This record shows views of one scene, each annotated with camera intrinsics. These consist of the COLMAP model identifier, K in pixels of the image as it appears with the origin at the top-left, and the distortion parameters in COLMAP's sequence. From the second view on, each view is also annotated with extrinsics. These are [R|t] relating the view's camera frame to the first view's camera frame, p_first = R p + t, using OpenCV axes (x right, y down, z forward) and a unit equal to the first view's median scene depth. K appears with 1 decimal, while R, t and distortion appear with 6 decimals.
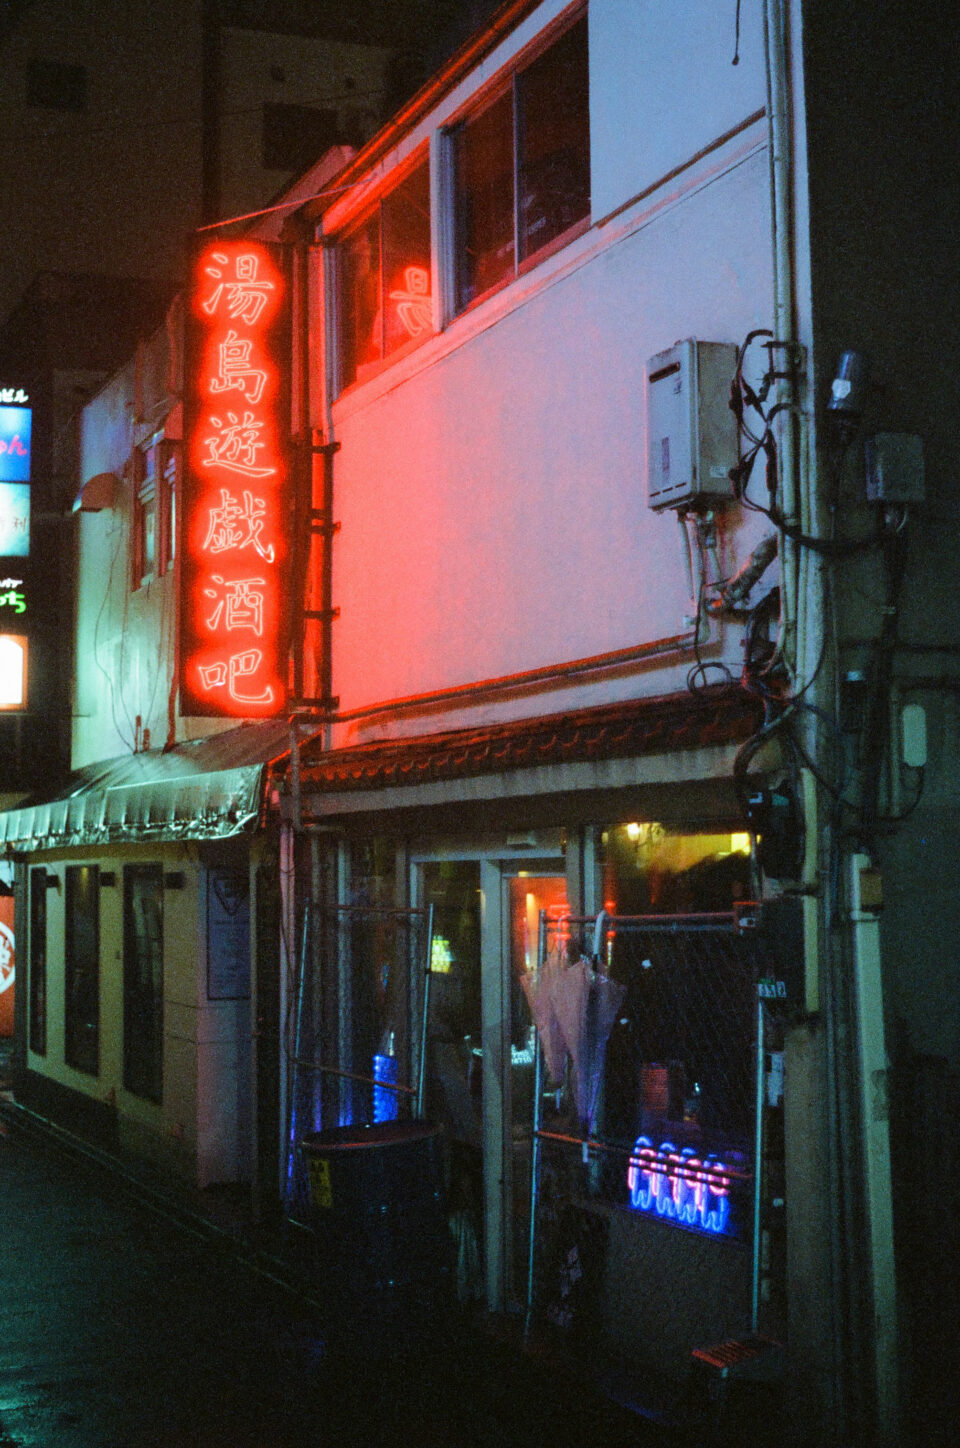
lens RADIAL K [[2163.7, 0, 480.4], [0, 2163.7, 688.4], [0, 0, 1]] dist [-0.071014, -0.013521]
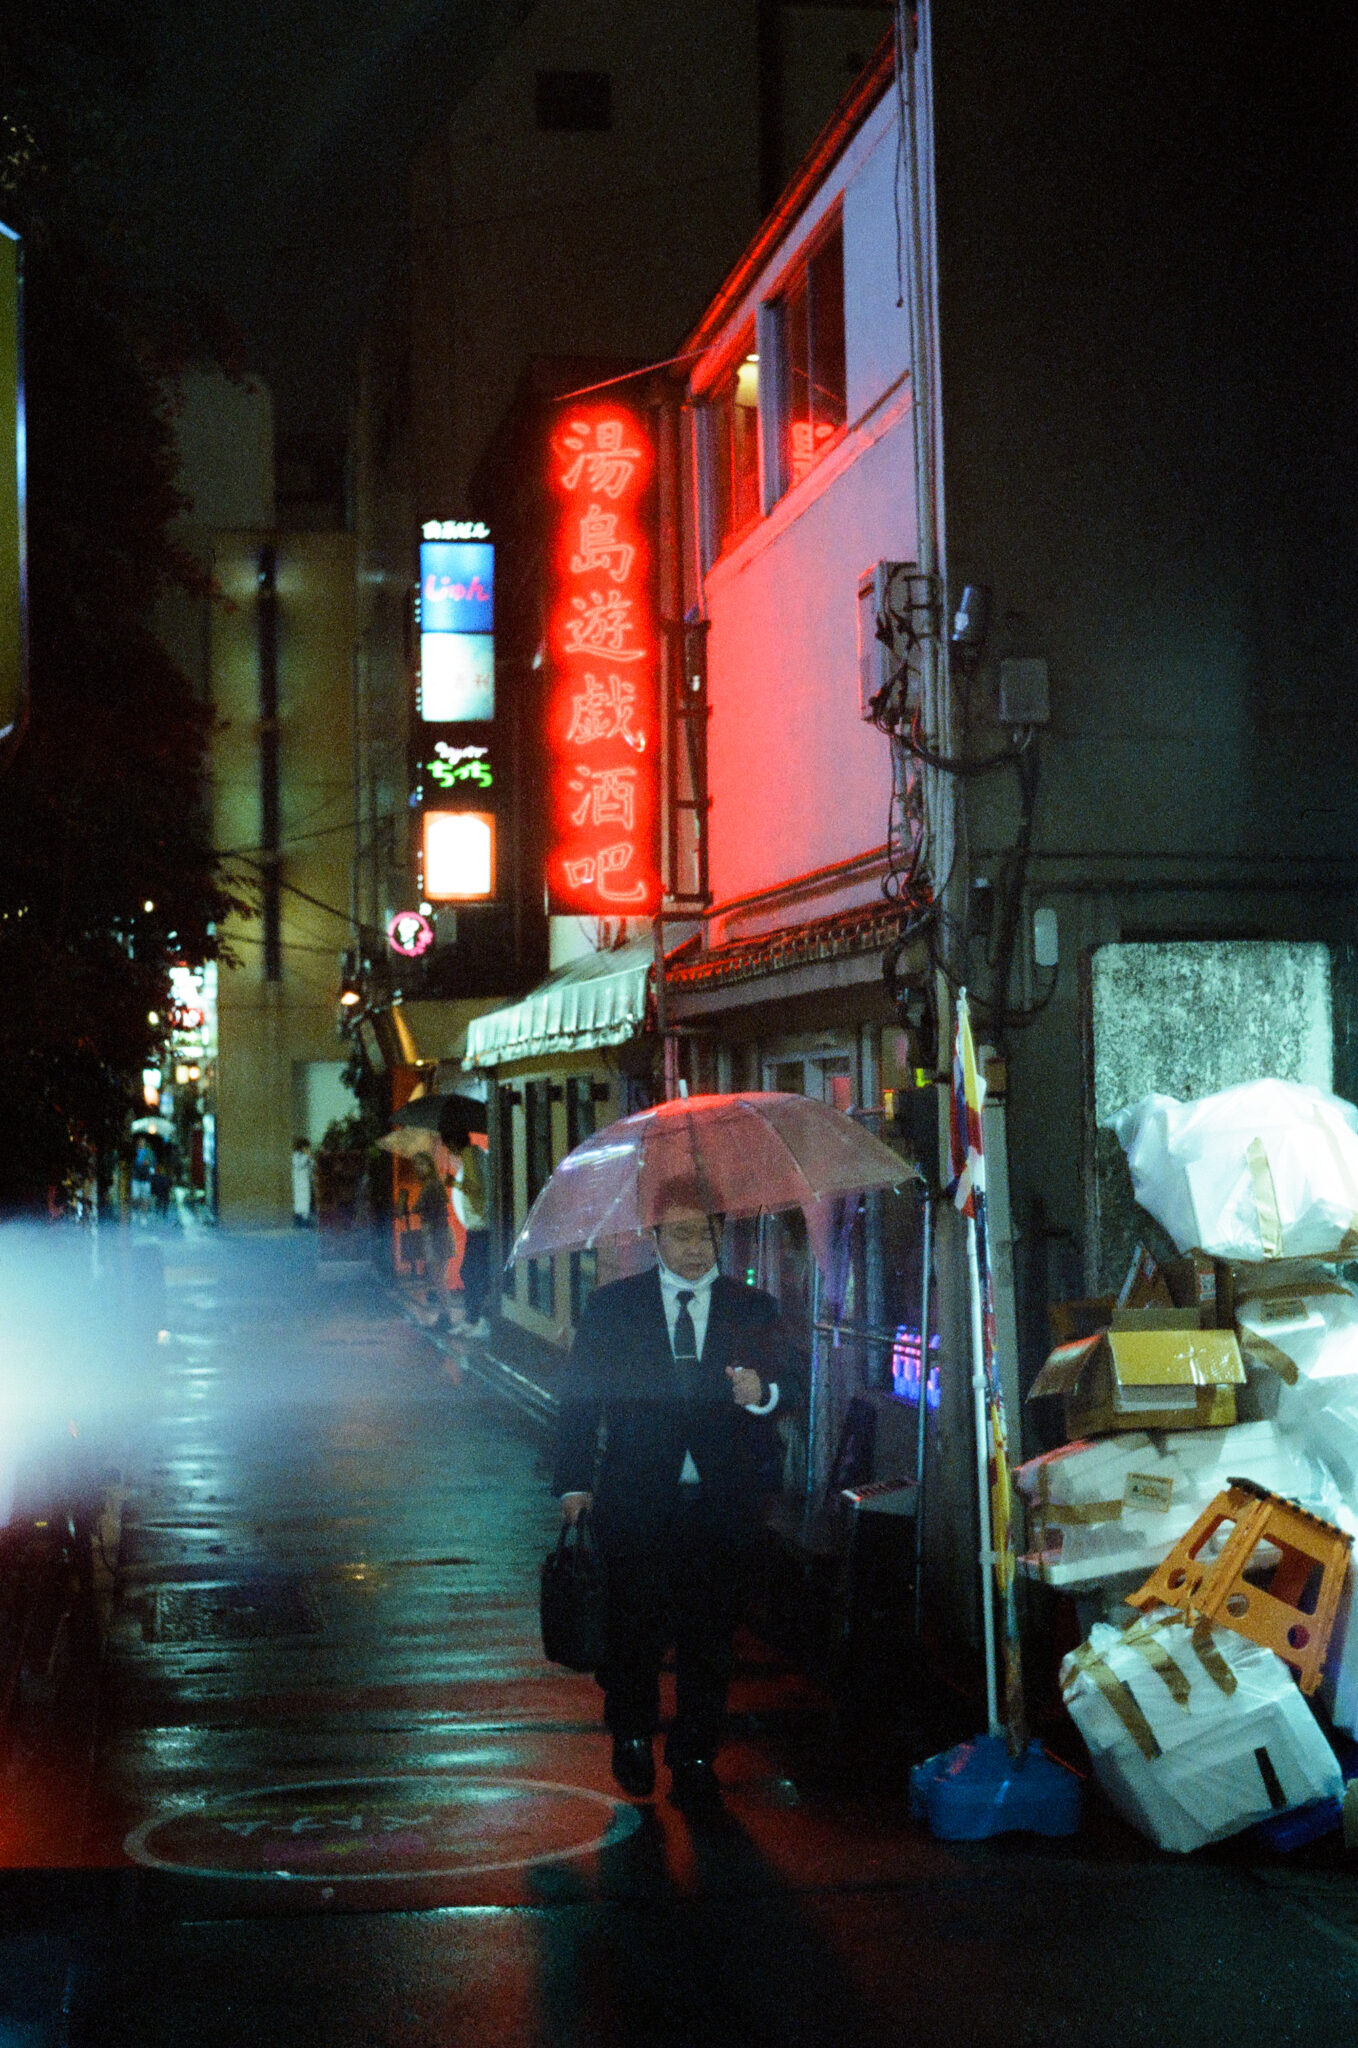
lens RADIAL K [[3042.9, 0, 679.0], [0, 3042.9, 1024.0], [0, 0, 1]] dist [0.001000, -0.007693]
pose [[0.979544, -0.009080, -0.201024, 0.186938], [0.020868, 0.998179, 0.056594, -0.014102], [0.200144, -0.059632, 0.977950, -0.307073]]
